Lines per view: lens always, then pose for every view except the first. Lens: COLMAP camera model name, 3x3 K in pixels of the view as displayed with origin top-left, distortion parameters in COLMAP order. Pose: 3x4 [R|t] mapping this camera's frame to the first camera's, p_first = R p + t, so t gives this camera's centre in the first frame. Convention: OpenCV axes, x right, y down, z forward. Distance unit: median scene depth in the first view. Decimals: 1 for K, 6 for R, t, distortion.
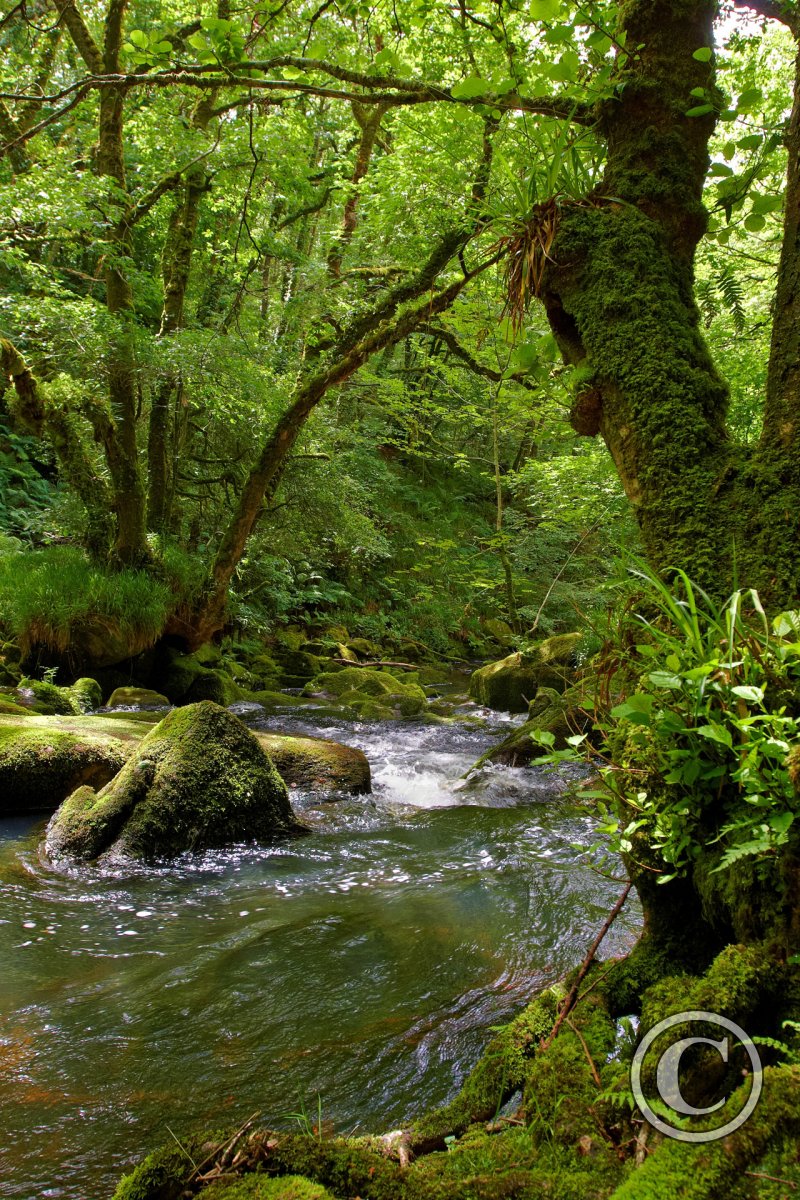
lens RADIAL K [[953.5, 0, 400.0], [0, 953.5, 600.0], [0, 0, 1]] dist [-0.092690, 0.059635]
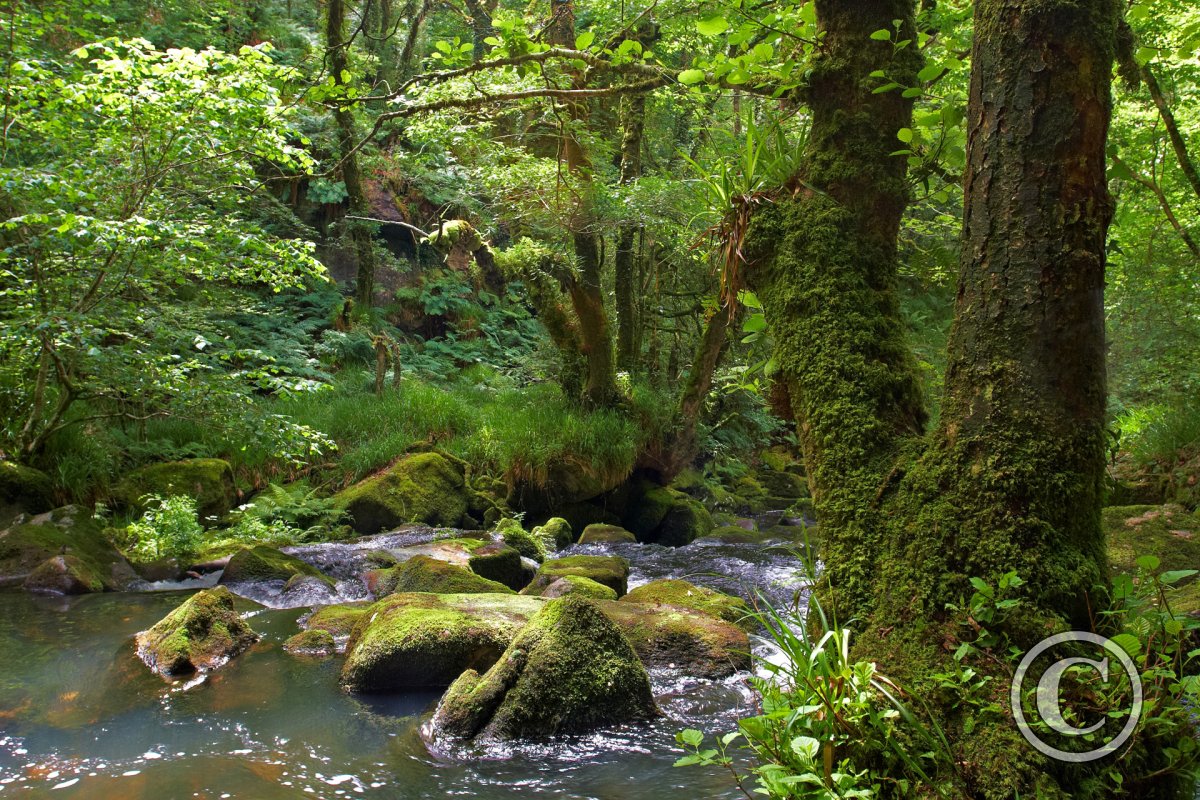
lens RADIAL K [[953.5, 0, 584.4], [0, 953.5, 392.1], [0, 0, 1]] dist [-0.092690, 0.059635]
pose [[0.941690, -0.043558, -0.333651, 0.188398], [0.038969, 0.999031, -0.020437, -0.107273], [0.334218, 0.006243, 0.942475, -0.030528]]
